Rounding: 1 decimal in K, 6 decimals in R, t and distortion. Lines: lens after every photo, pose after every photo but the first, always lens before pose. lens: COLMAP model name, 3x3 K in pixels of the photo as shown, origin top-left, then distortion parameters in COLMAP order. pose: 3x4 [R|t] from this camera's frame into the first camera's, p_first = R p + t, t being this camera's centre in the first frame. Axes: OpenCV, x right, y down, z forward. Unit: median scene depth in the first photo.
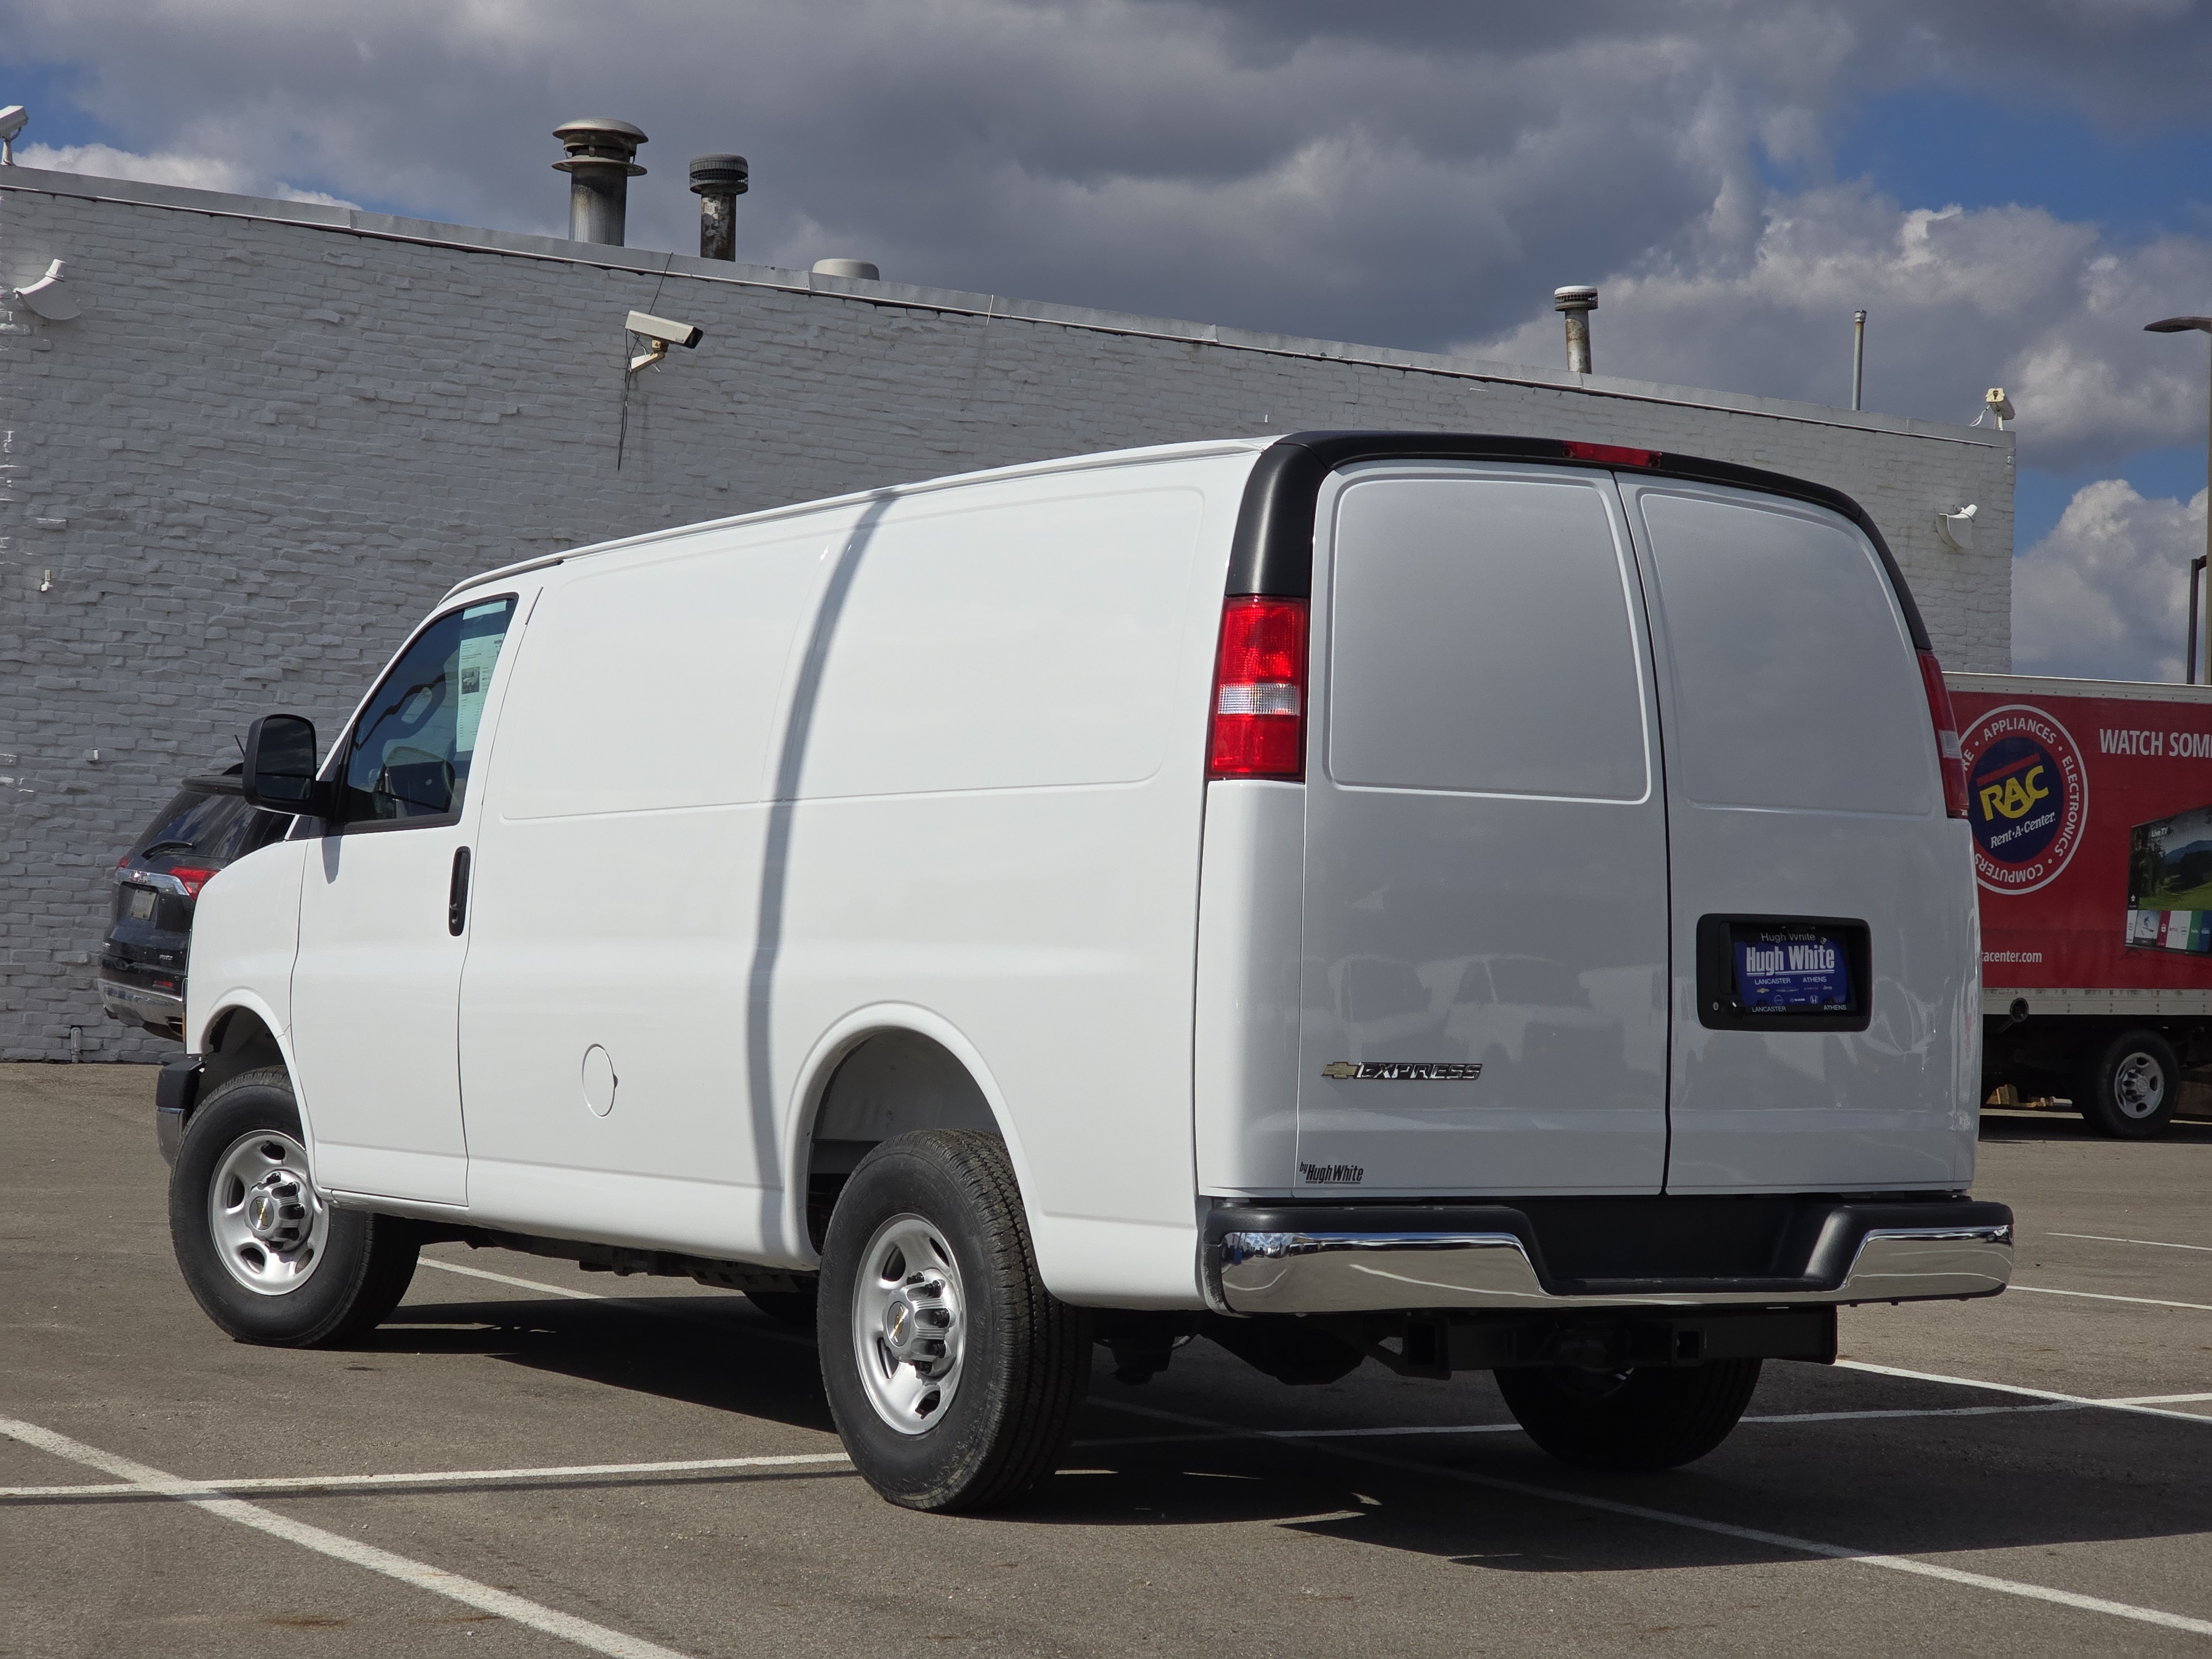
lens RADIAL K [[4362.1, 0, 1106.0], [0, 4362.1, 829.5], [0, 0, 1]] dist [0.021814, 0.223857]
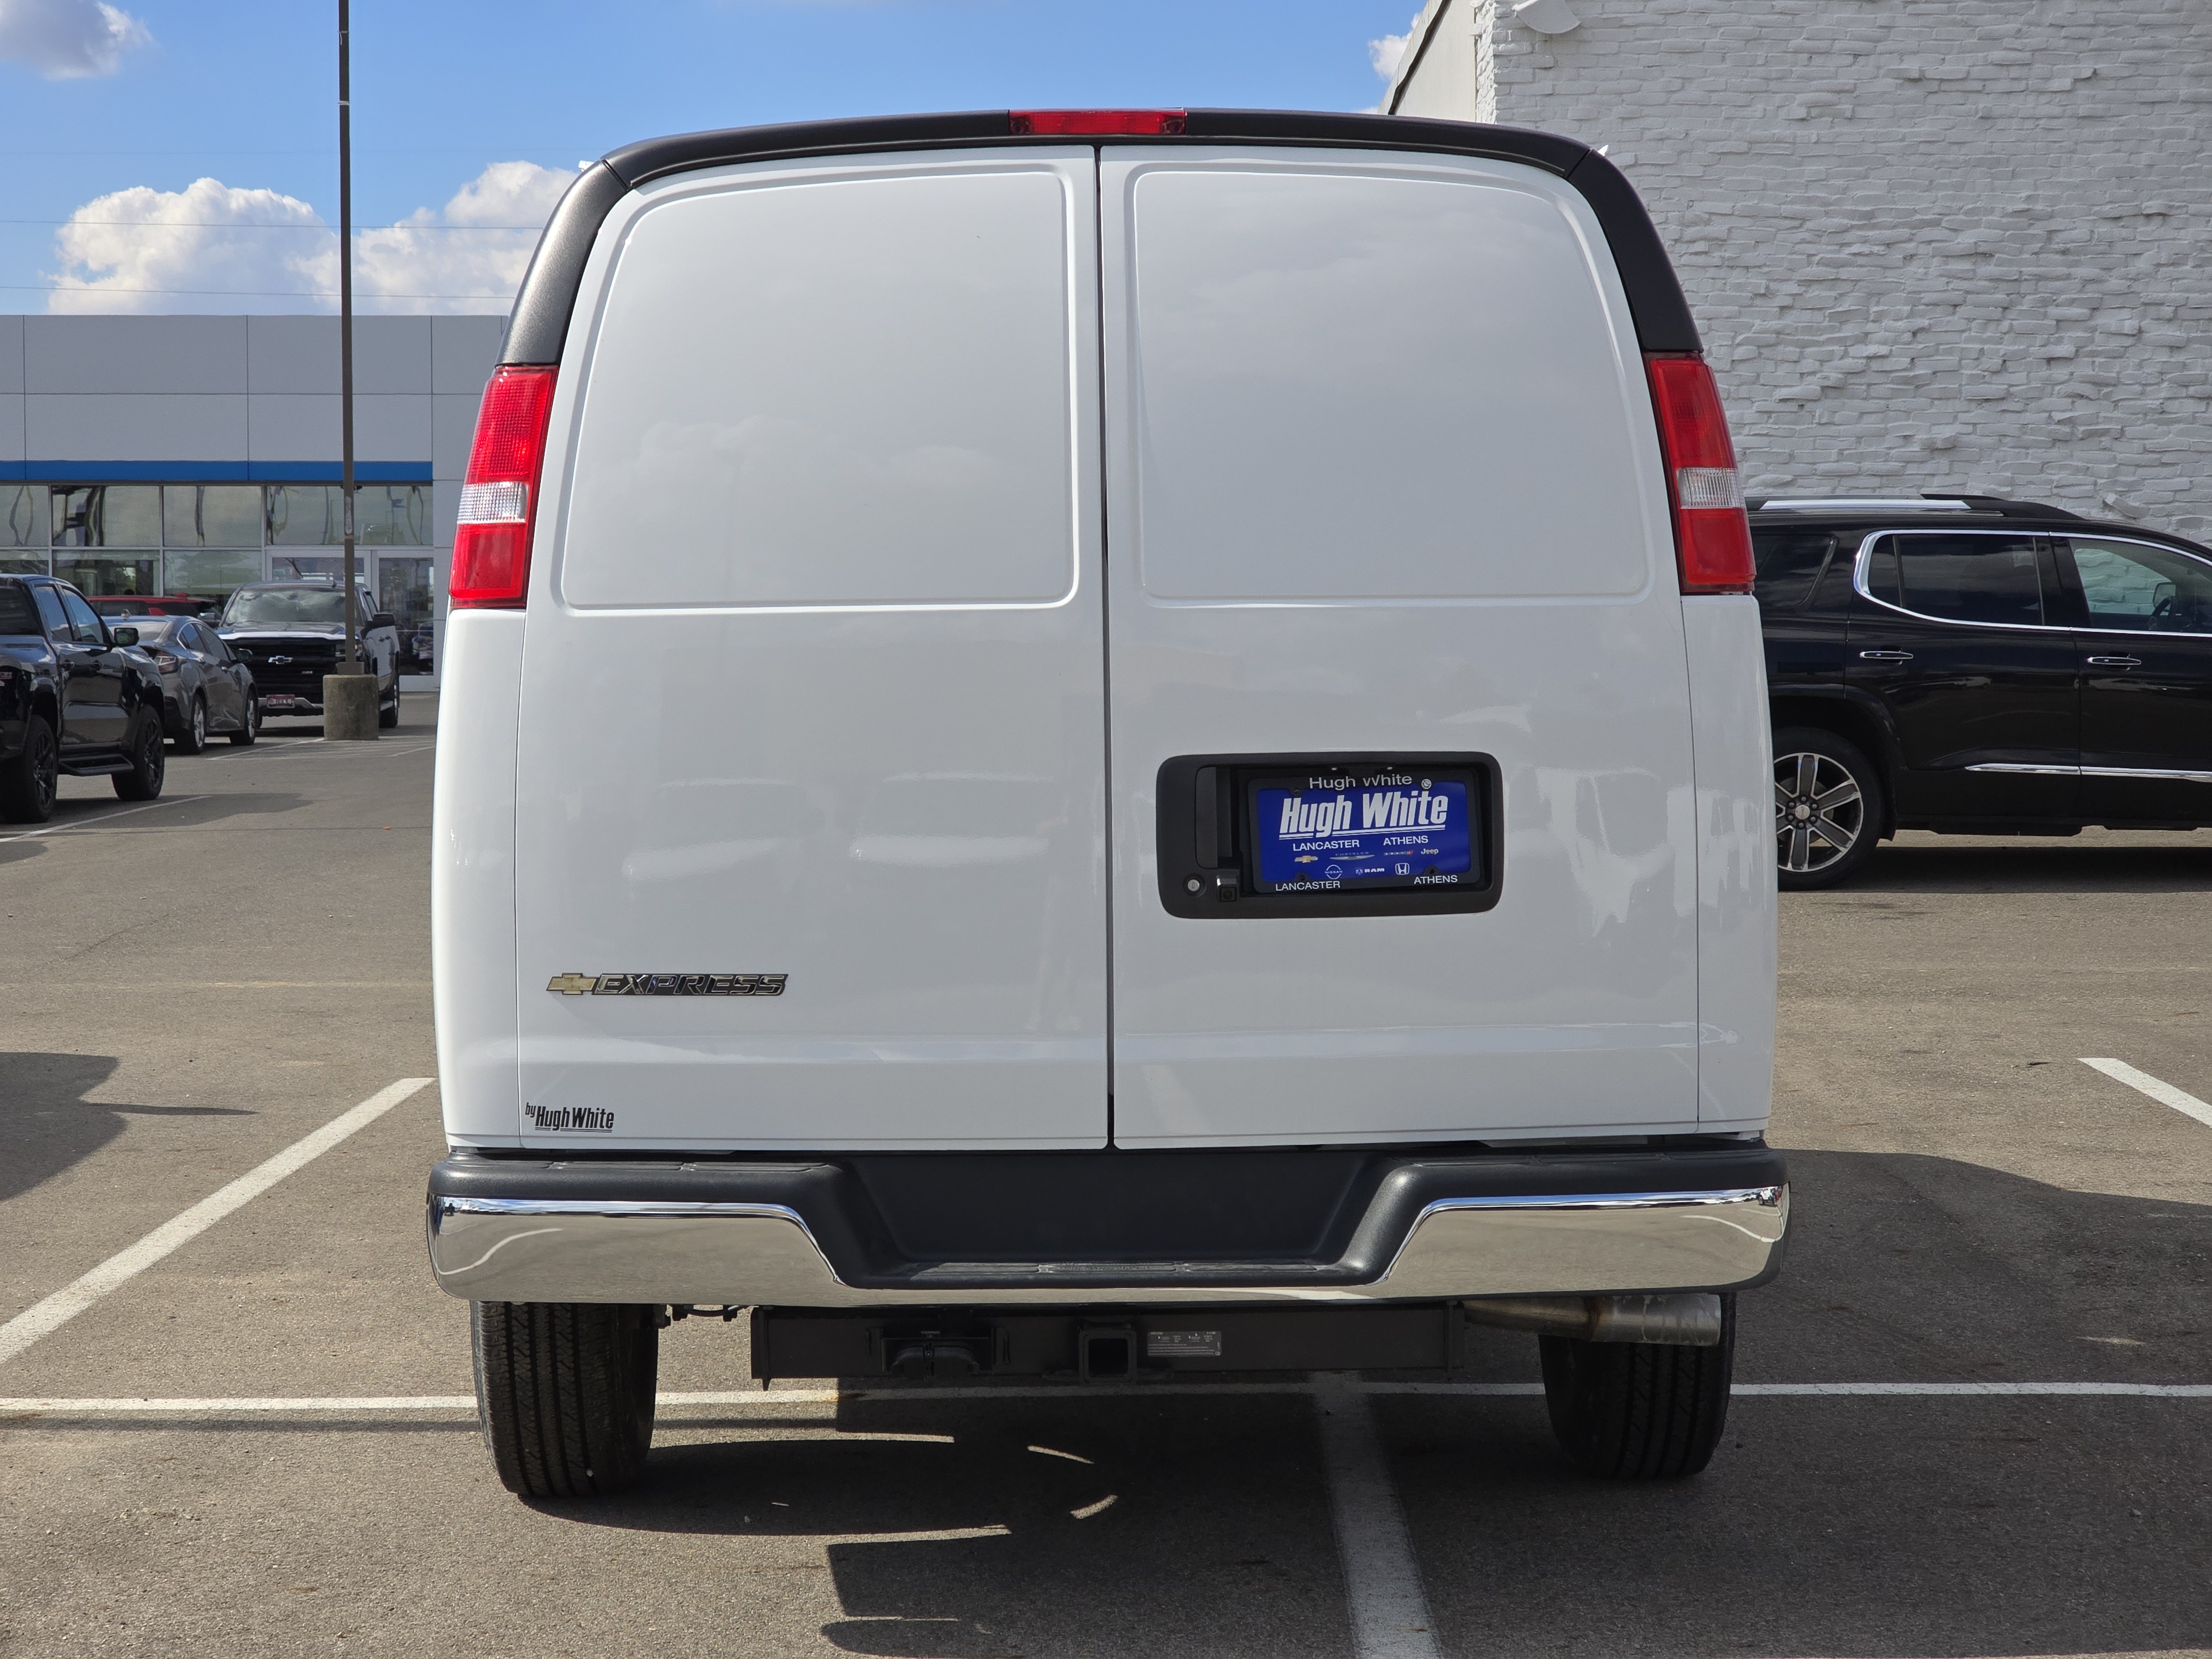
lens RADIAL K [[4338.3, 0, 1106.0], [0, 4338.3, 829.5], [0, 0, 1]] dist [-0.025339, 0.041133]
pose [[0.816550, -0.008208, -0.577216, 0.214069], [0.050822, 0.997039, 0.057717, -0.004119], [0.575033, -0.076464, 0.814549, 0.164461]]
